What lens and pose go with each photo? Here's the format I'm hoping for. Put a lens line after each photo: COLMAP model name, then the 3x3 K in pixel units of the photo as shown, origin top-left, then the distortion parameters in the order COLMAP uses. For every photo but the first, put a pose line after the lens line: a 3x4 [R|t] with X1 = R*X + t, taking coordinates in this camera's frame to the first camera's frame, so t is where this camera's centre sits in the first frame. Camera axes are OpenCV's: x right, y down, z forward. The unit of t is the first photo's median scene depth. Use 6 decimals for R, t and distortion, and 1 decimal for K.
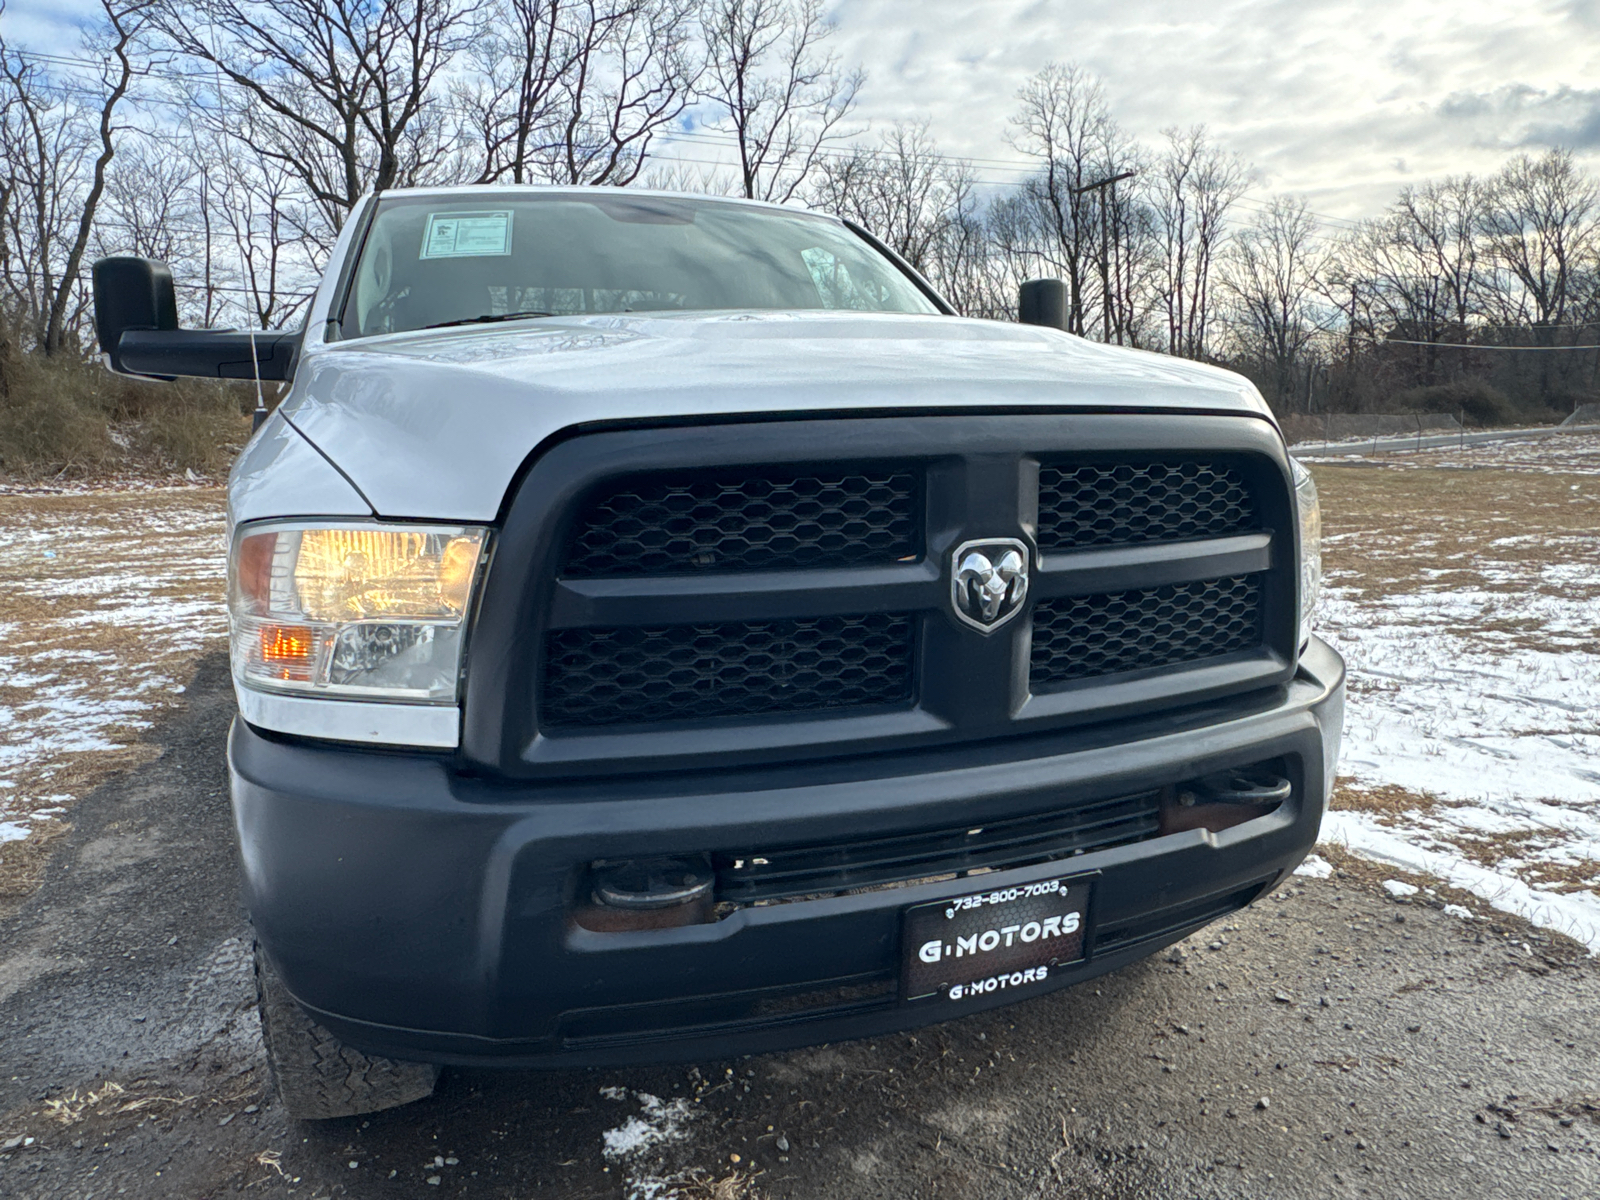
lens RADIAL K [[1131.0, 0, 796.6], [0, 1131.0, 598.3], [0, 0, 1]] dist [-0.006702, 0.006759]
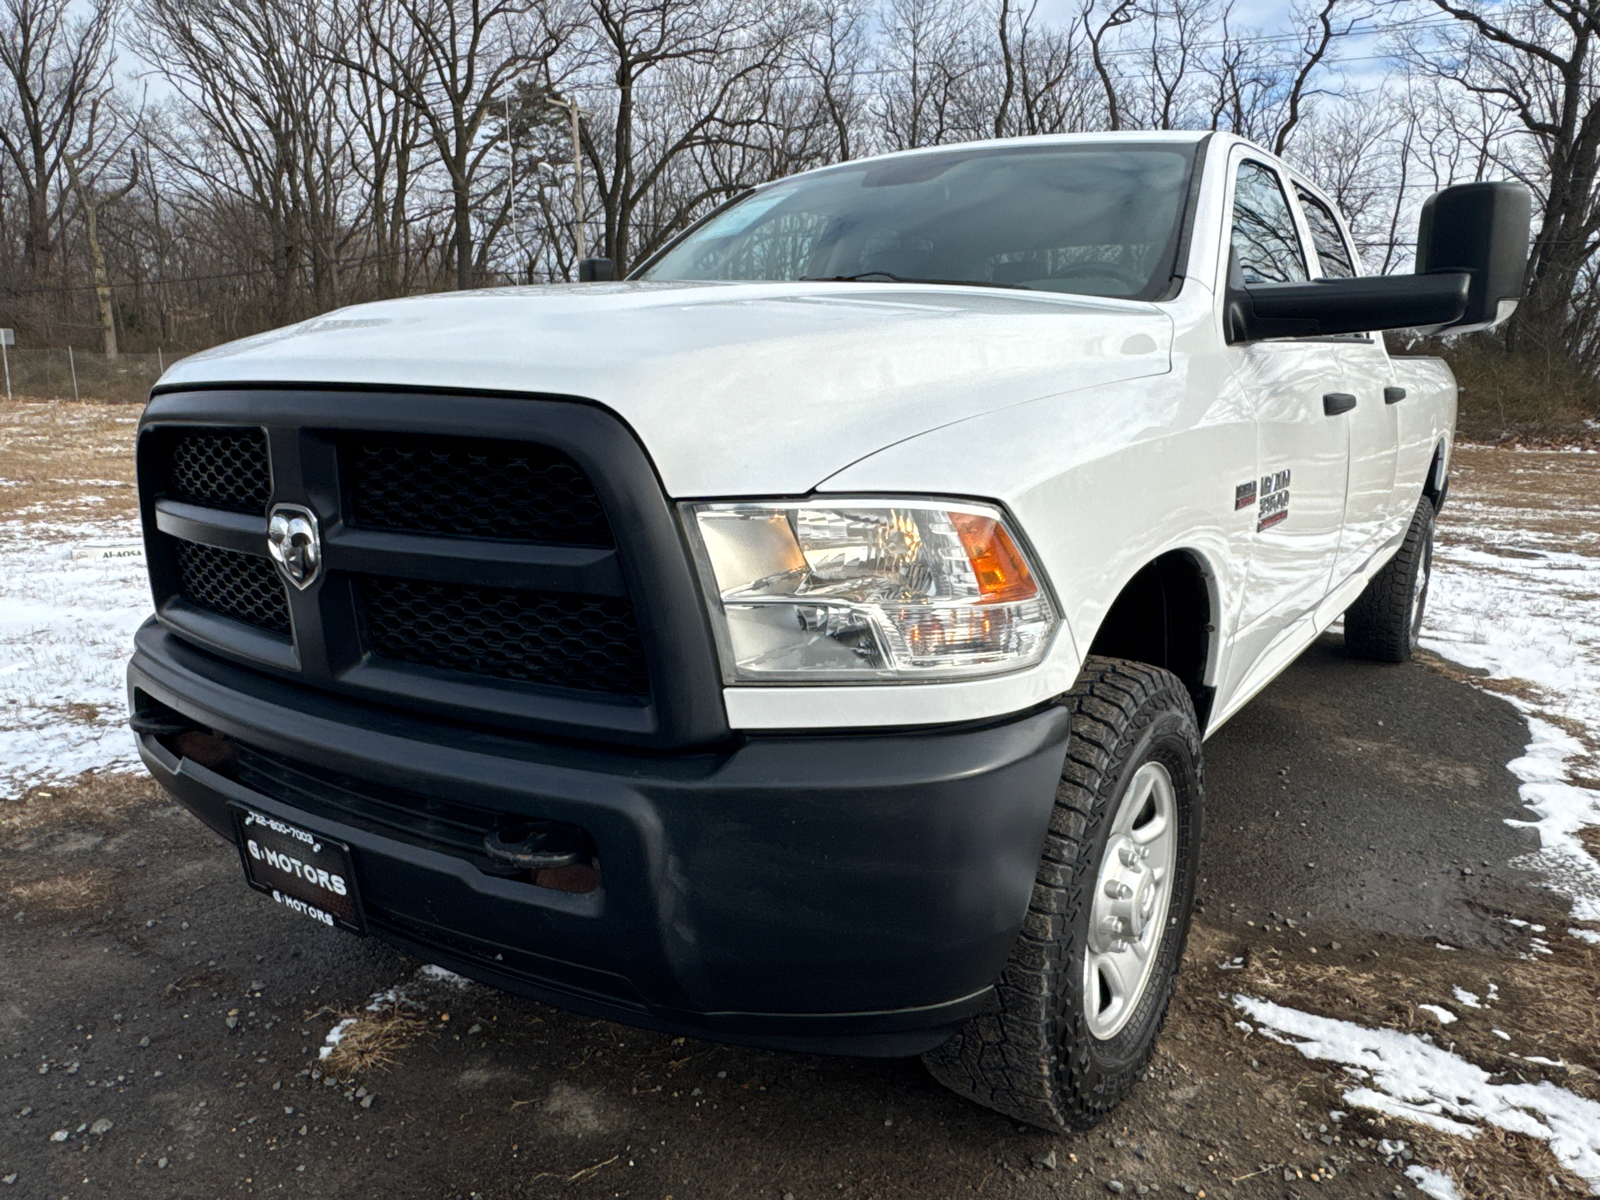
lens RADIAL K [[1131.0, 0, 790.1], [0, 1131.0, 602.2], [0, 0, 1]] dist [-0.006702, 0.006759]
pose [[0.560458, 0.179340, -0.808532, 0.058343], [-0.146474, 0.982347, 0.116361, -0.006834], [0.815127, 0.053213, 0.576833, 0.033560]]
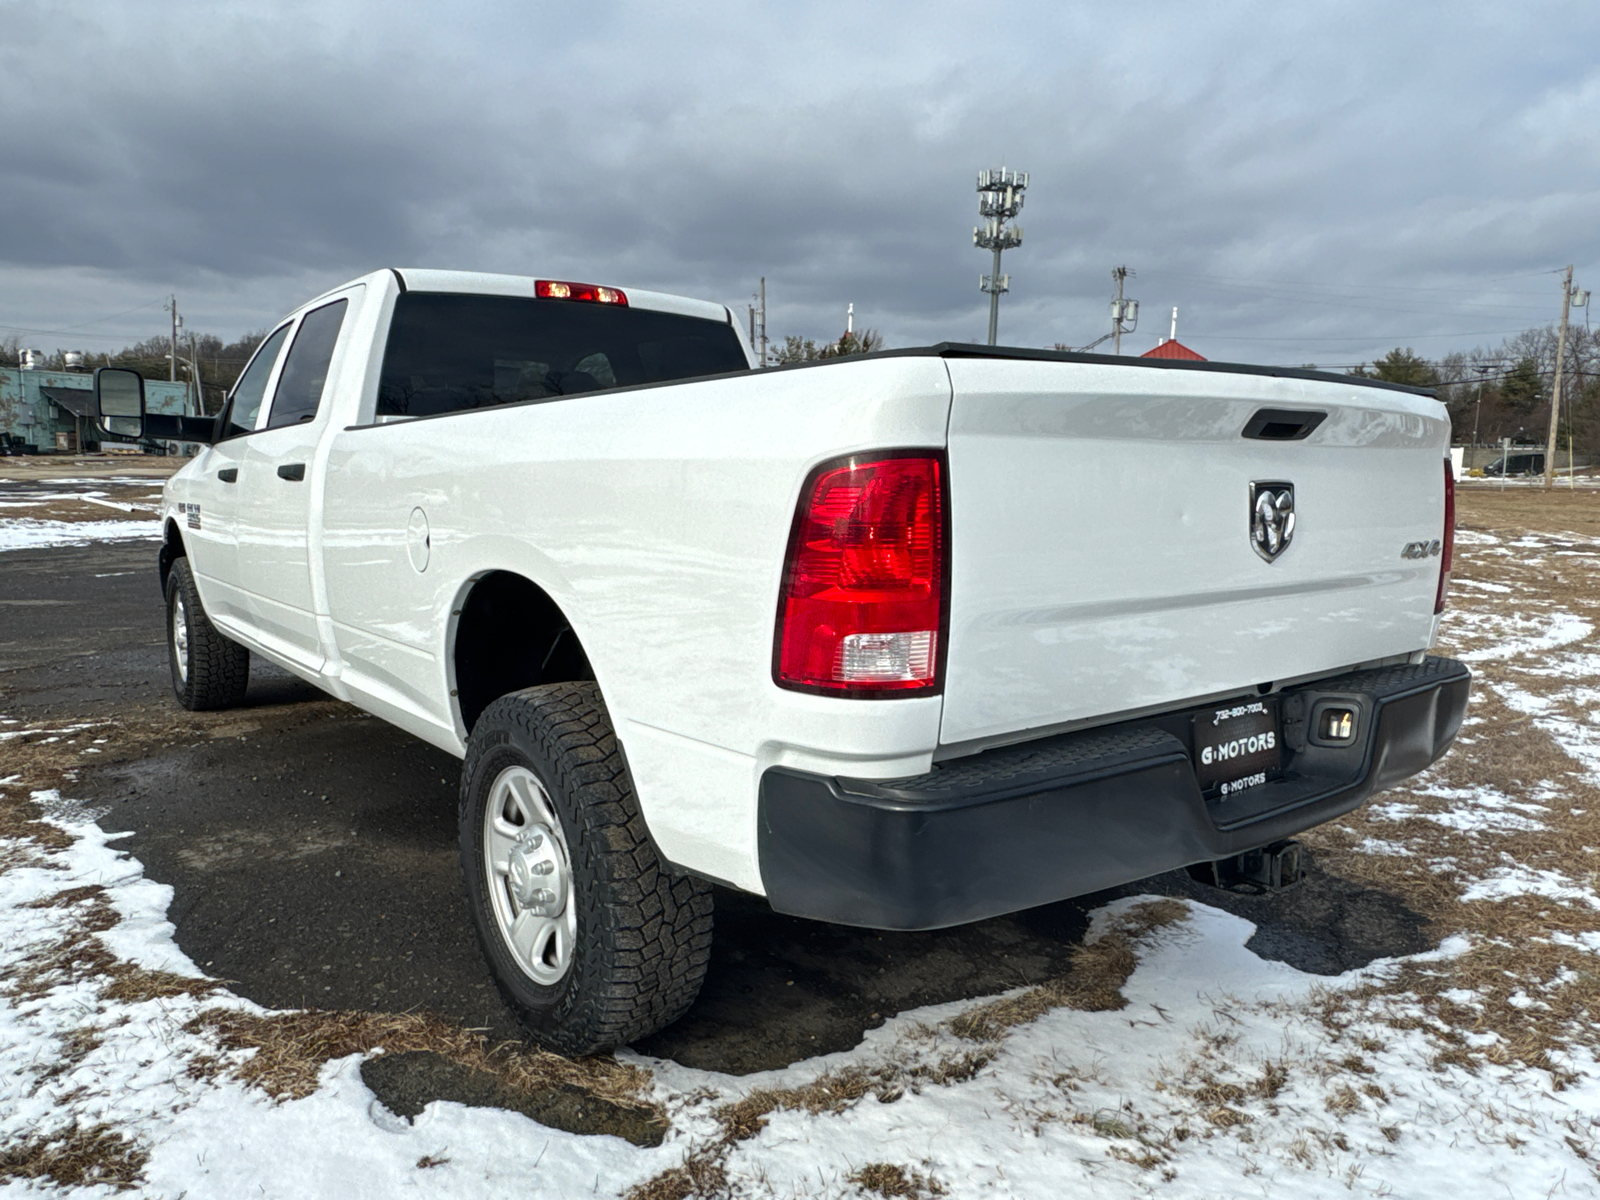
lens RADIAL K [[1131.0, 0, 790.4], [0, 1131.0, 602.7], [0, 0, 1]] dist [-0.006702, 0.006759]
pose [[-0.961485, 0.039253, -0.272042, -0.017824], [-0.036145, 0.963098, 0.266712, -0.041407], [0.272472, 0.266273, -0.924585, 0.263266]]
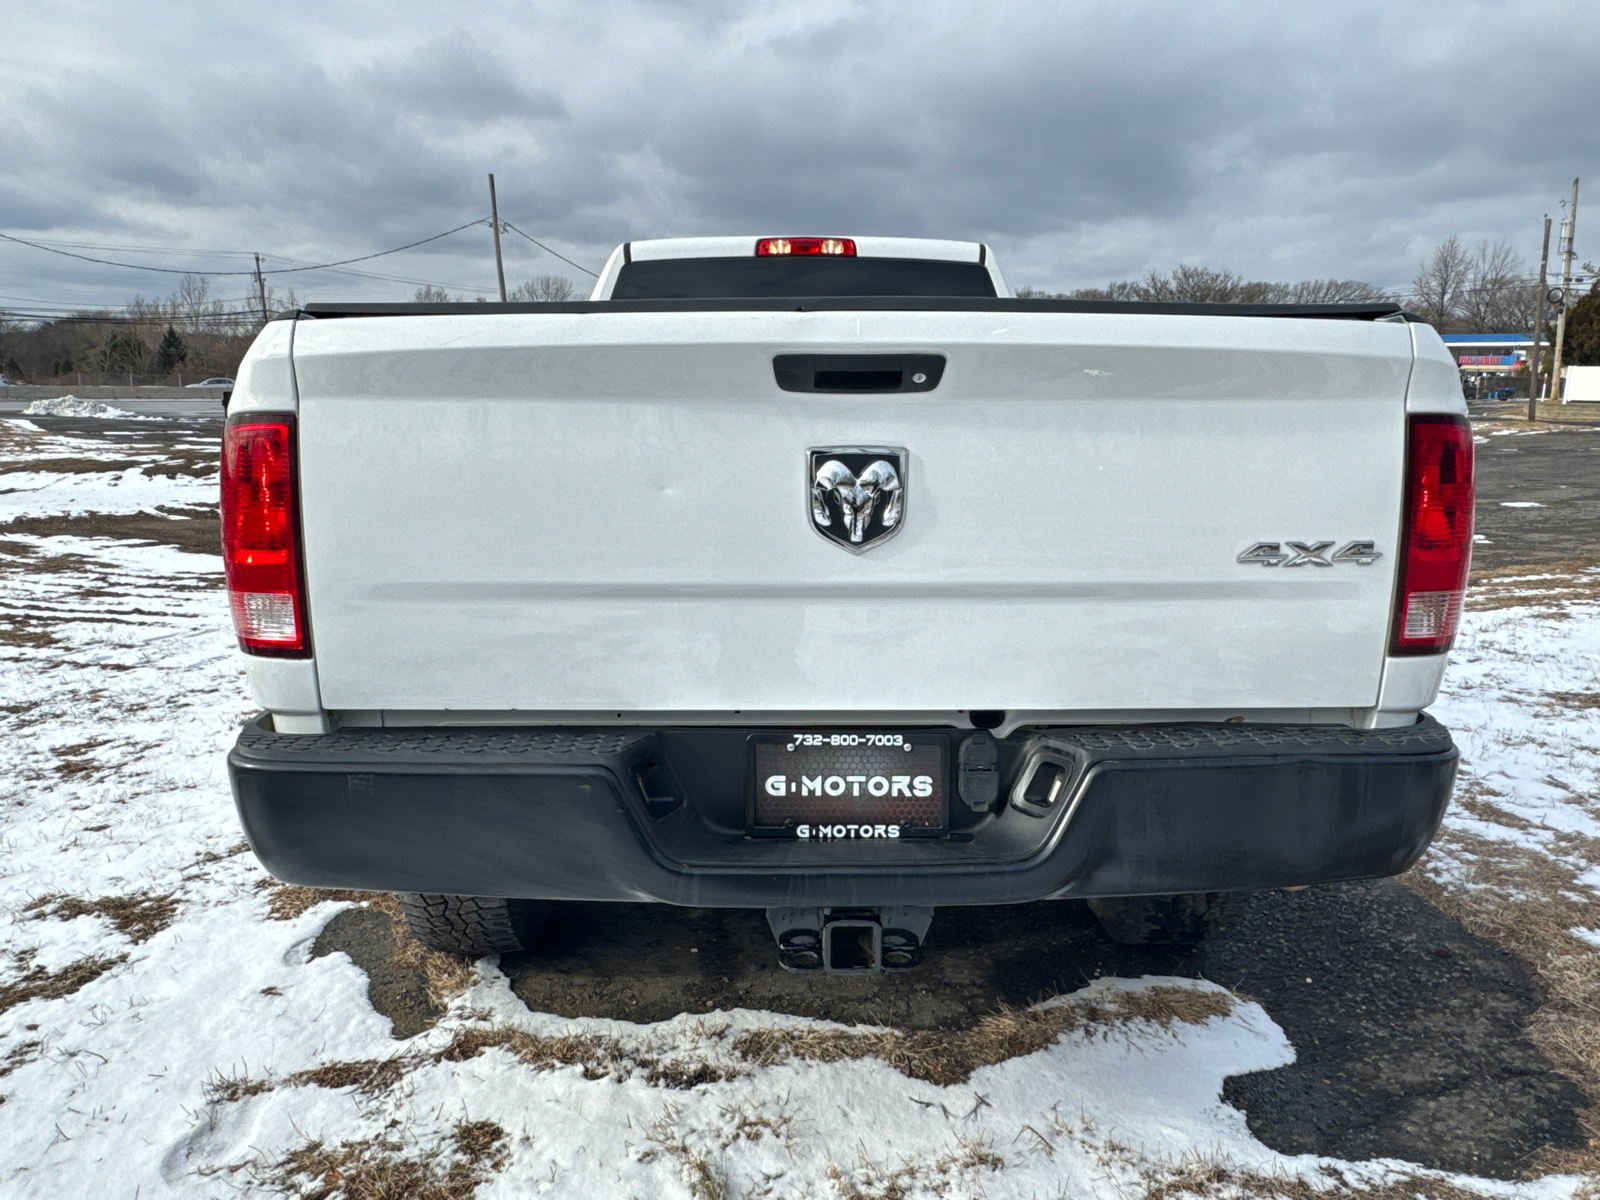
lens RADIAL K [[1131.0, 0, 788.3], [0, 1131.0, 602.7], [0, 0, 1]] dist [-0.006702, 0.006759]
pose [[-0.935952, -0.047191, 0.348951, -0.072736], [0.064049, 0.951633, 0.300488, -0.040545], [-0.346253, 0.303592, -0.887660, 0.256736]]
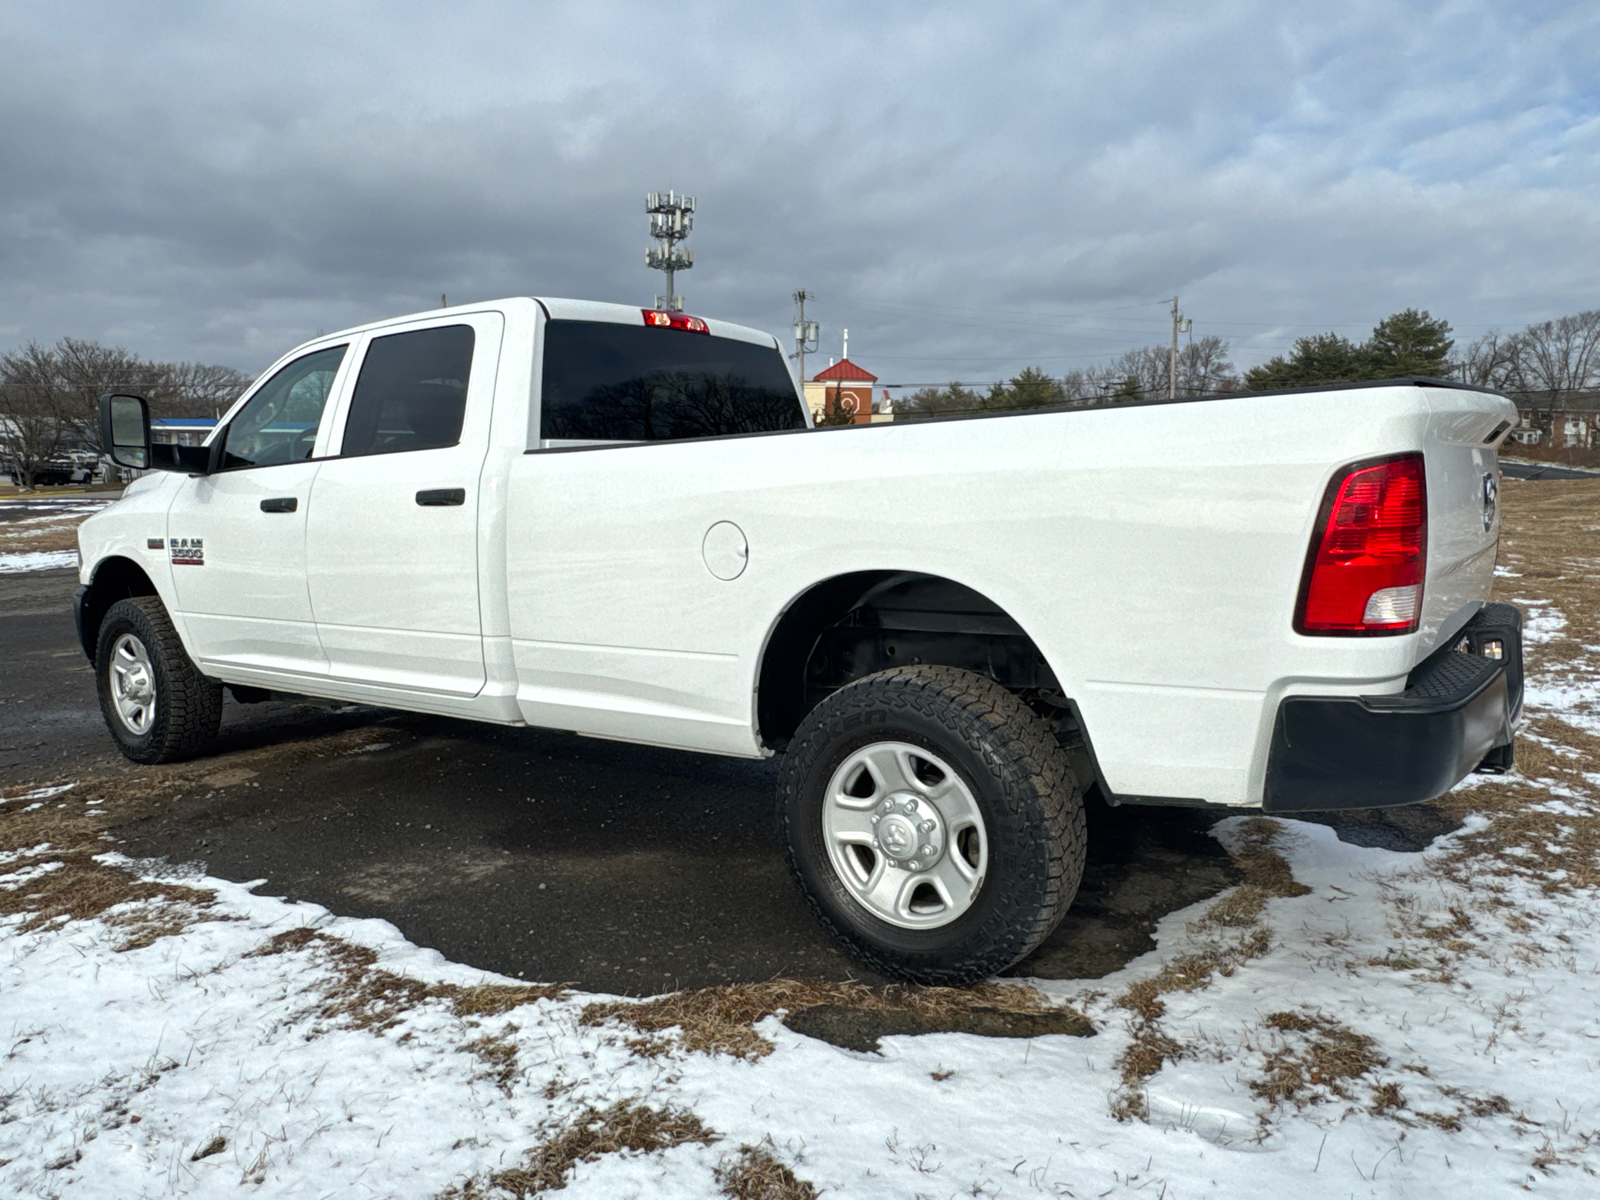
lens RADIAL K [[1131.0, 0, 790.9], [0, 1131.0, 601.4], [0, 0, 1]] dist [-0.006702, 0.006759]
pose [[-0.844349, 0.087439, -0.528611, 0.028935], [-0.048690, 0.969990, 0.238220, -0.040691], [0.533577, 0.226879, -0.814753, 0.255574]]
